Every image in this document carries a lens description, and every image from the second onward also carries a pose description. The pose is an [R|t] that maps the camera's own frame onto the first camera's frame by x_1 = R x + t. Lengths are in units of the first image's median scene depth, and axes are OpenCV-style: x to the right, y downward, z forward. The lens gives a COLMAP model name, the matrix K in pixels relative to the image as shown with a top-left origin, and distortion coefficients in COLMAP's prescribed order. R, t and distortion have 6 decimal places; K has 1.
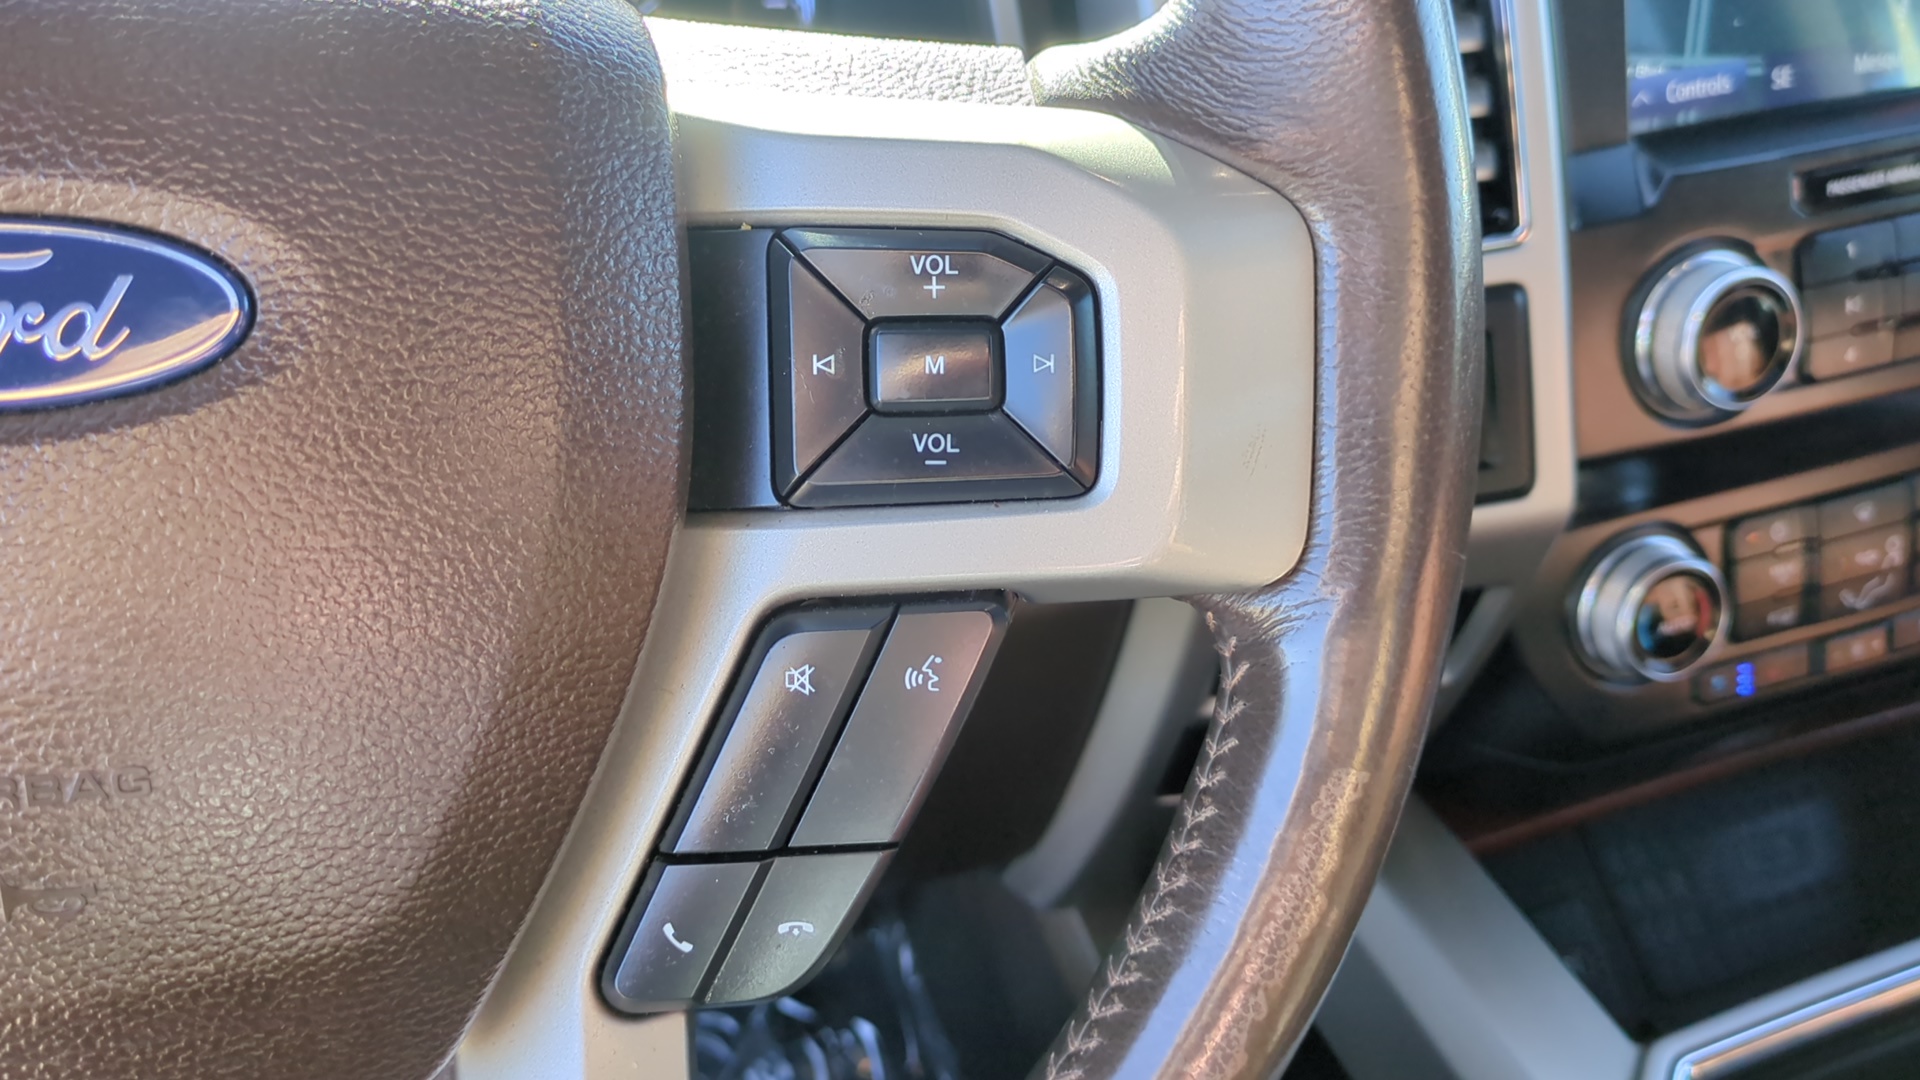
lens RADIAL K [[1642.2, 0, 974.1], [0, 1642.2, 536.0], [0, 0, 1]] dist [0.060208, -0.069064]
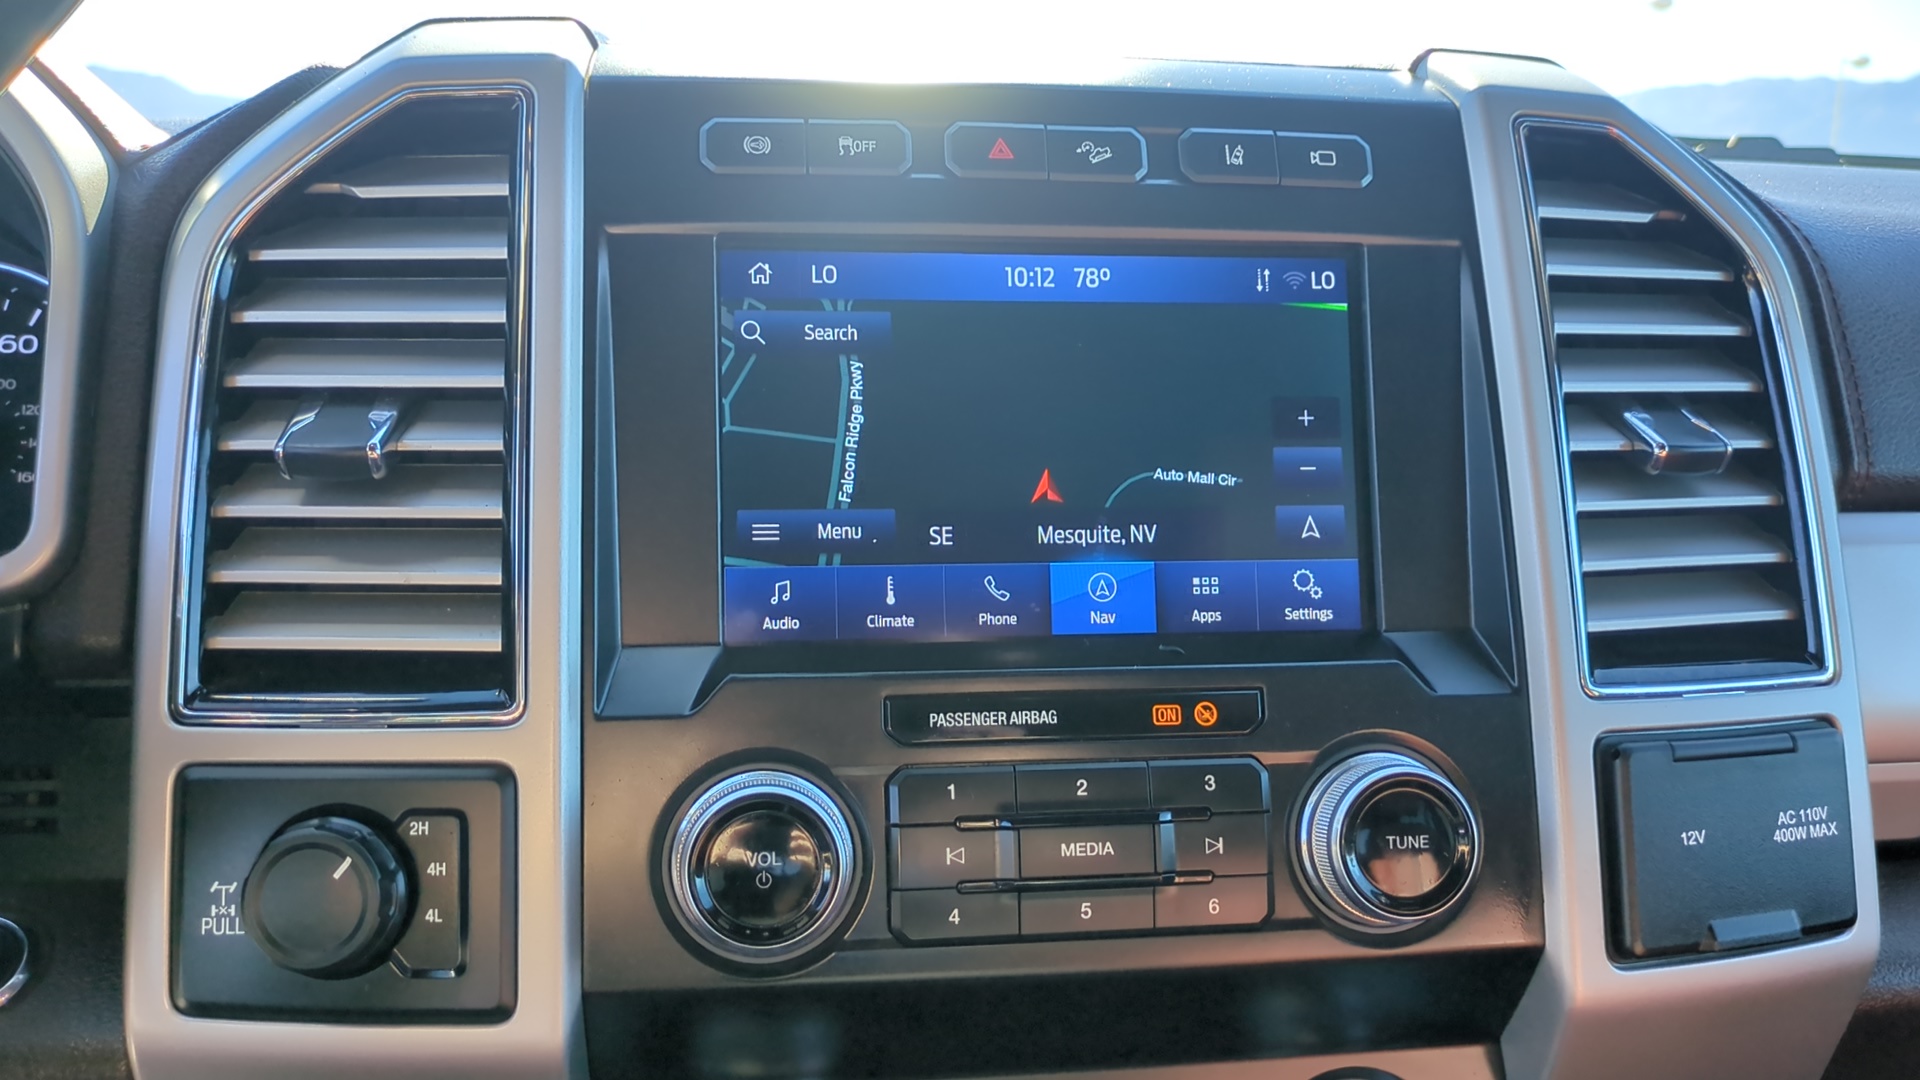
lens RADIAL K [[1642.2, 0, 974.1], [0, 1642.2, 536.0], [0, 0, 1]] dist [0.060208, -0.069064]
pose [[0.981460, 0.101254, -0.162740, 0.669831], [-0.155104, 0.918395, -0.363997, 0.018222], [0.112603, 0.382490, 0.917073, 0.148257]]
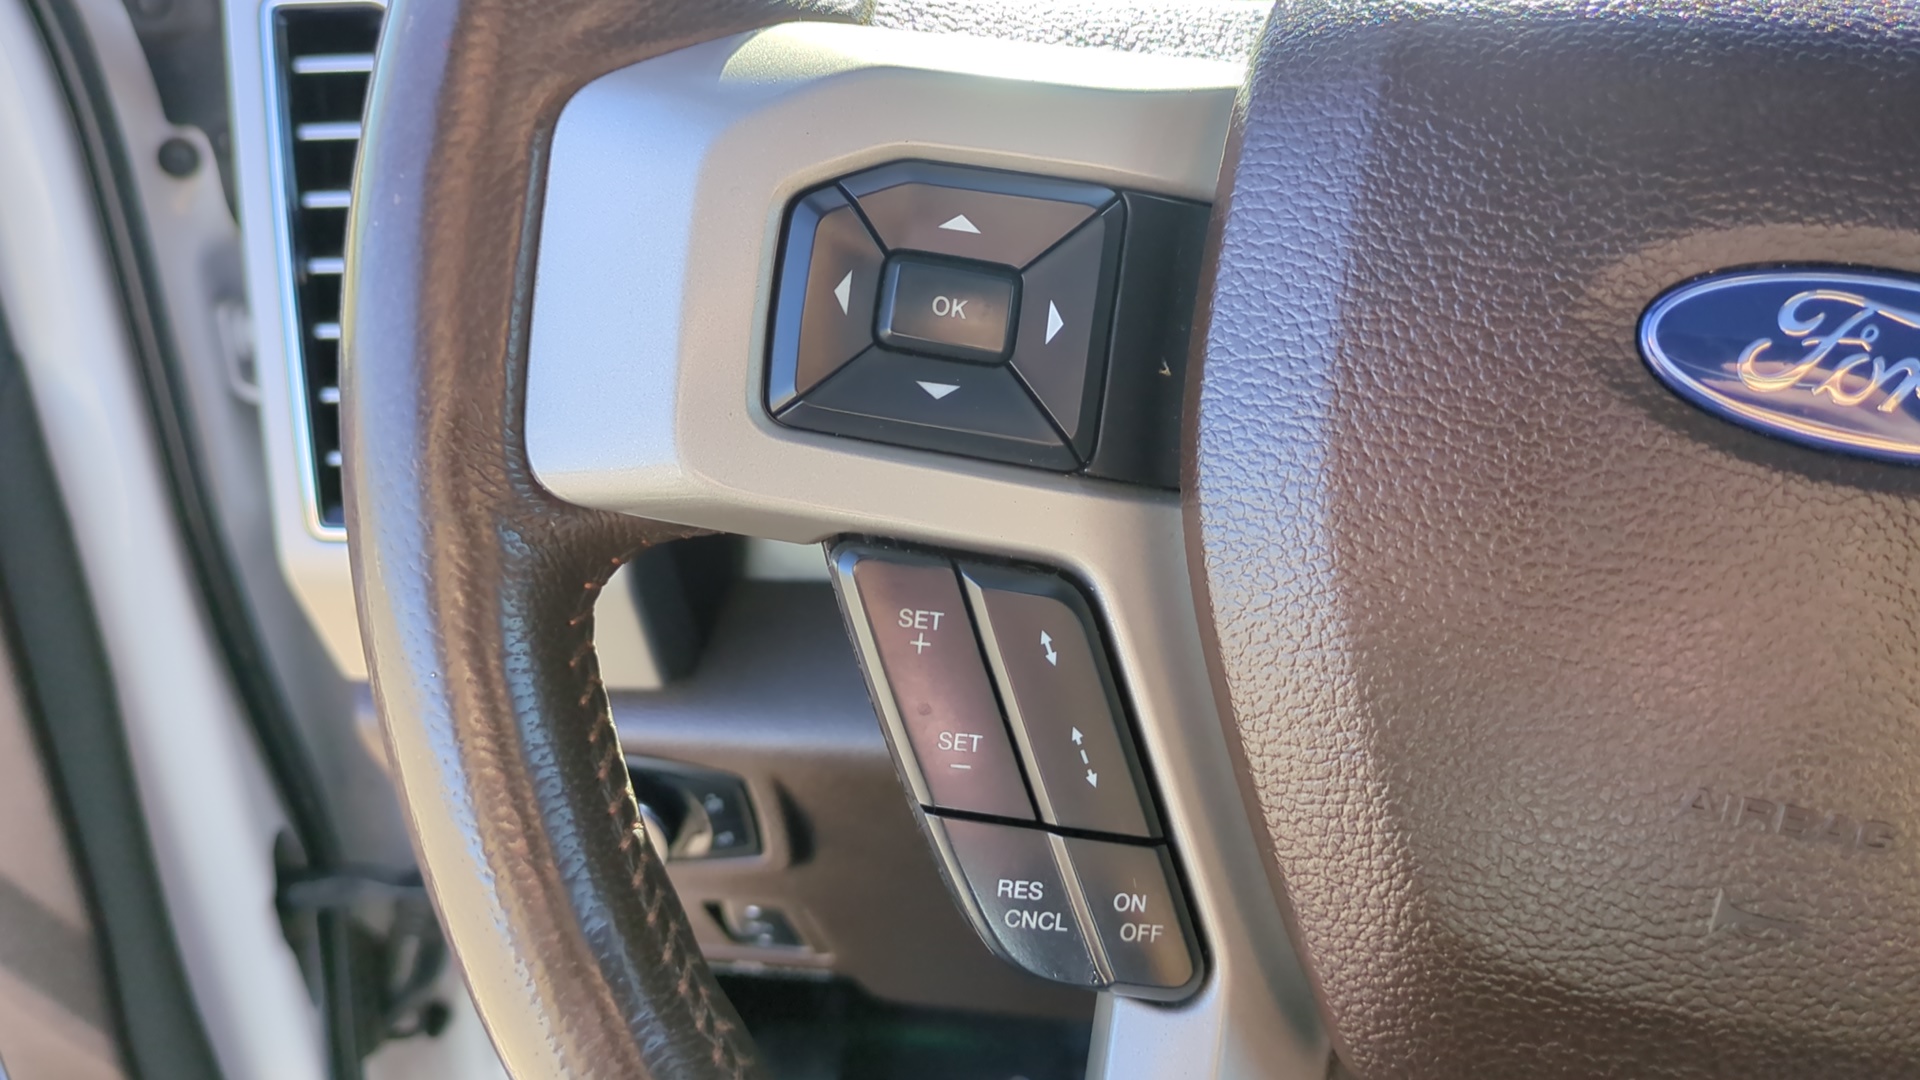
lens RADIAL K [[1642.2, 0, 974.1], [0, 1642.2, 536.0], [0, 0, 1]] dist [0.060208, -0.069064]
pose [[0.894551, 0.221497, -0.388224, -0.279058], [-0.241251, 0.970460, -0.002209, 0.045171], [0.376267, 0.095635, 0.921562, -0.068508]]
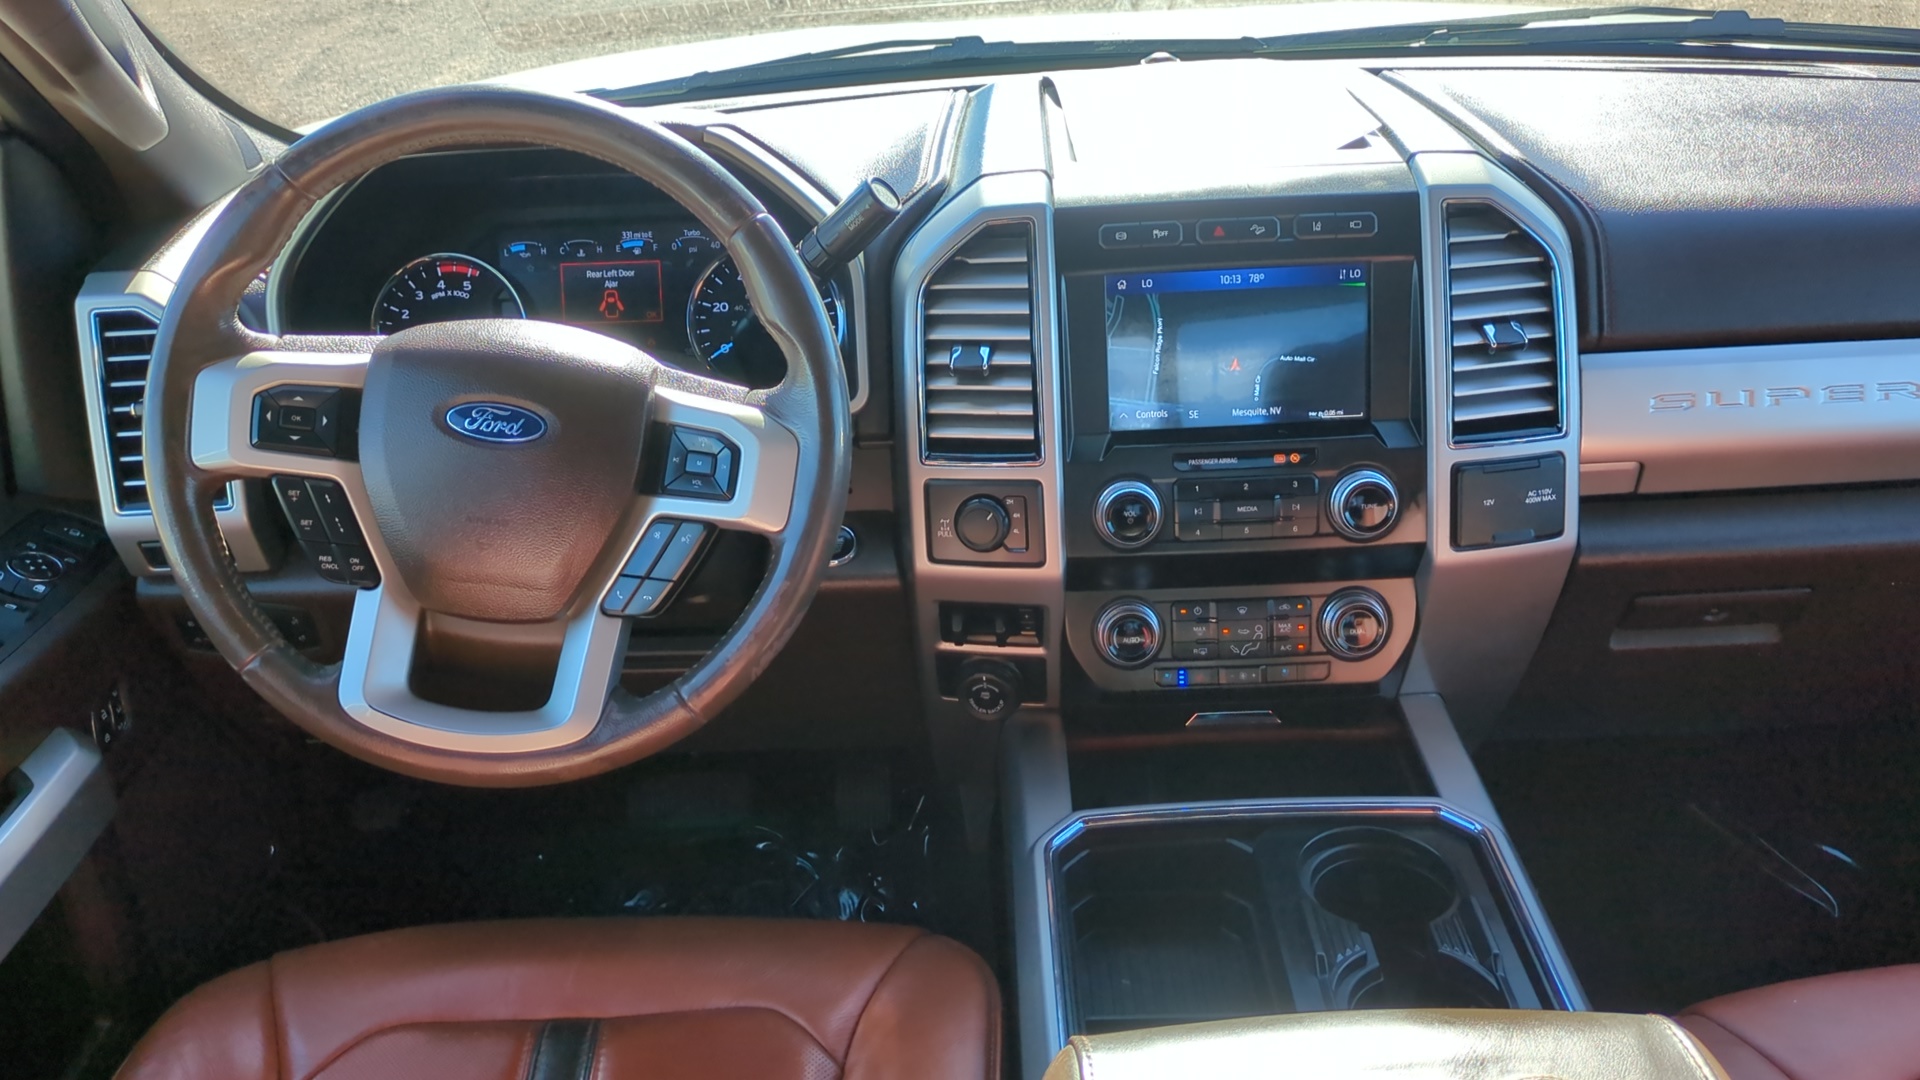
lens RADIAL K [[1642.2, 0, 974.1], [0, 1642.2, 536.0], [0, 0, 1]] dist [0.060208, -0.069064]
pose [[0.951015, 0.150644, -0.269957, 0.875809], [-0.176306, 0.981599, -0.073339, 0.125920], [0.253942, 0.117341, 0.960075, -1.360247]]
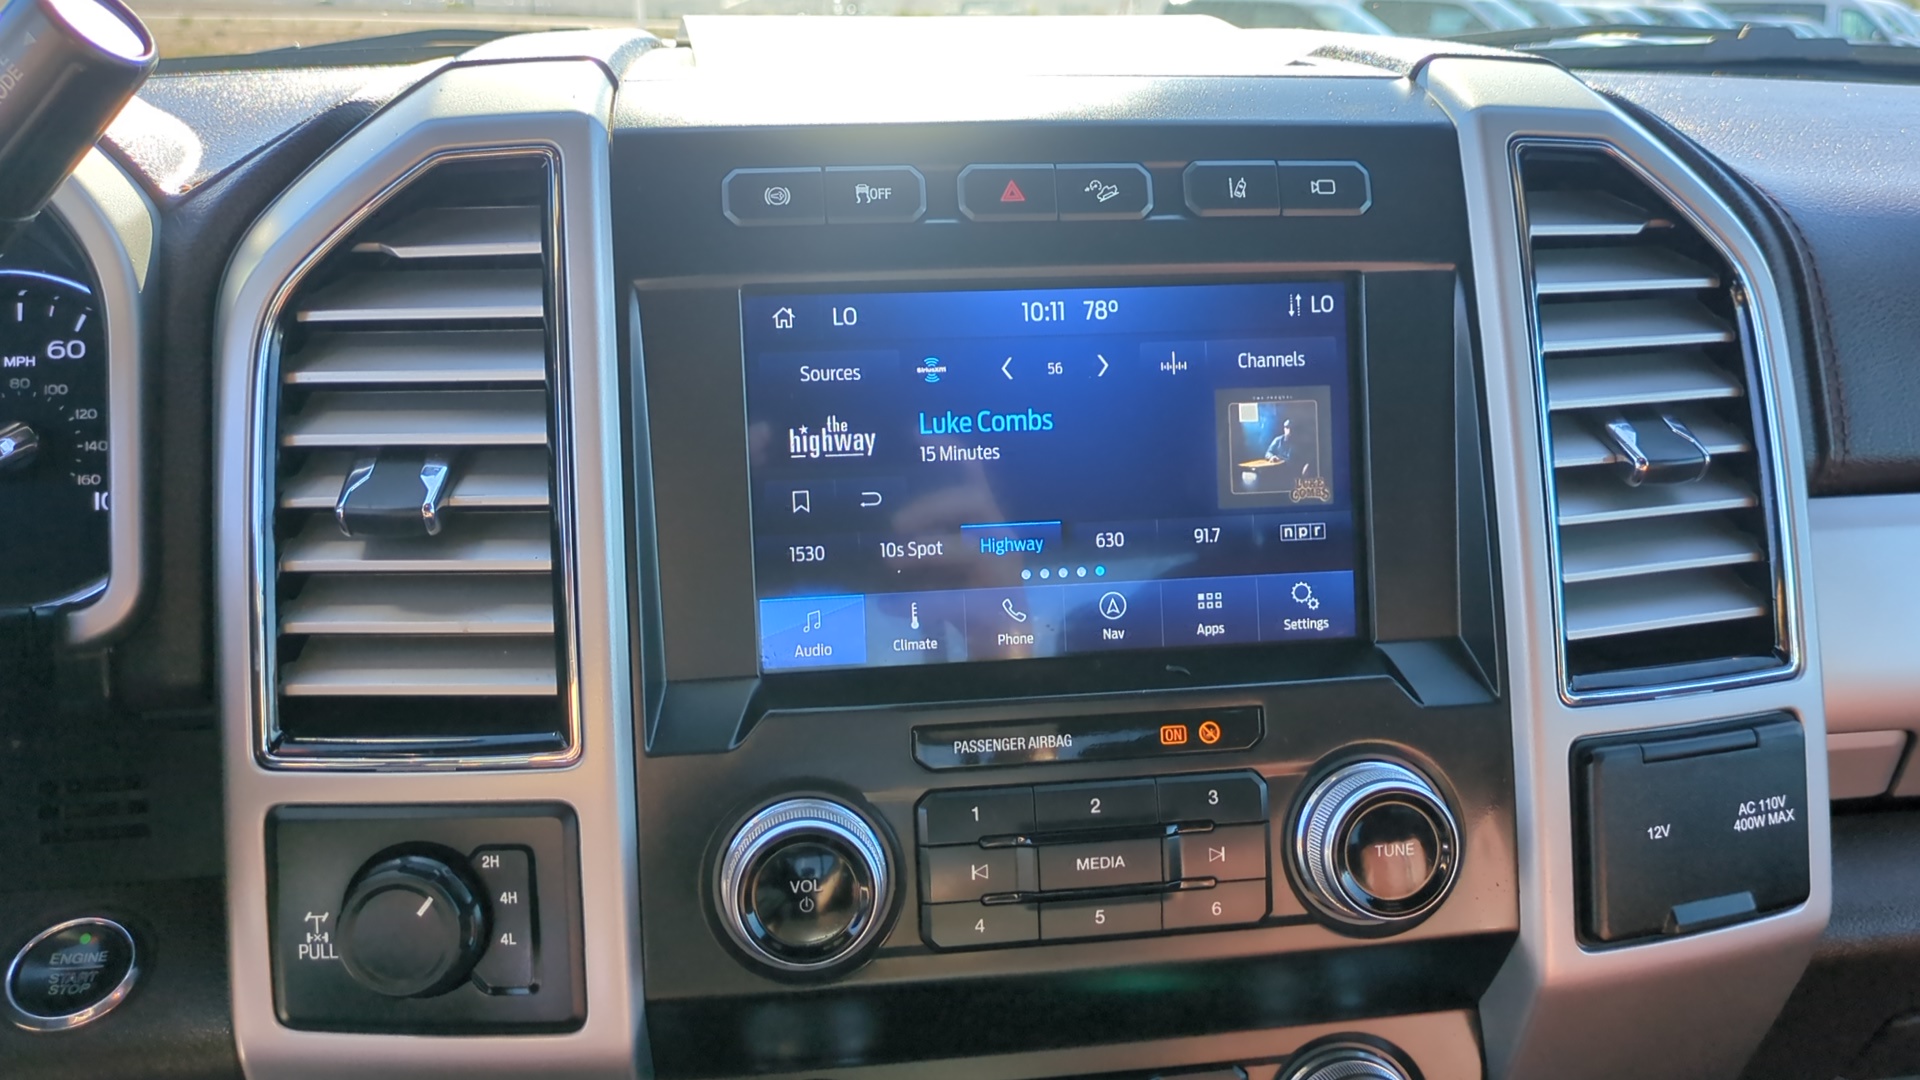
lens RADIAL K [[1642.2, 0, 974.1], [0, 1642.2, 536.0], [0, 0, 1]] dist [0.060208, -0.069064]
pose [[0.982410, 0.104149, -0.154995, 0.659565], [-0.141481, 0.956856, -0.253790, -0.085210], [0.121876, 0.271255, 0.954760, 0.049164]]
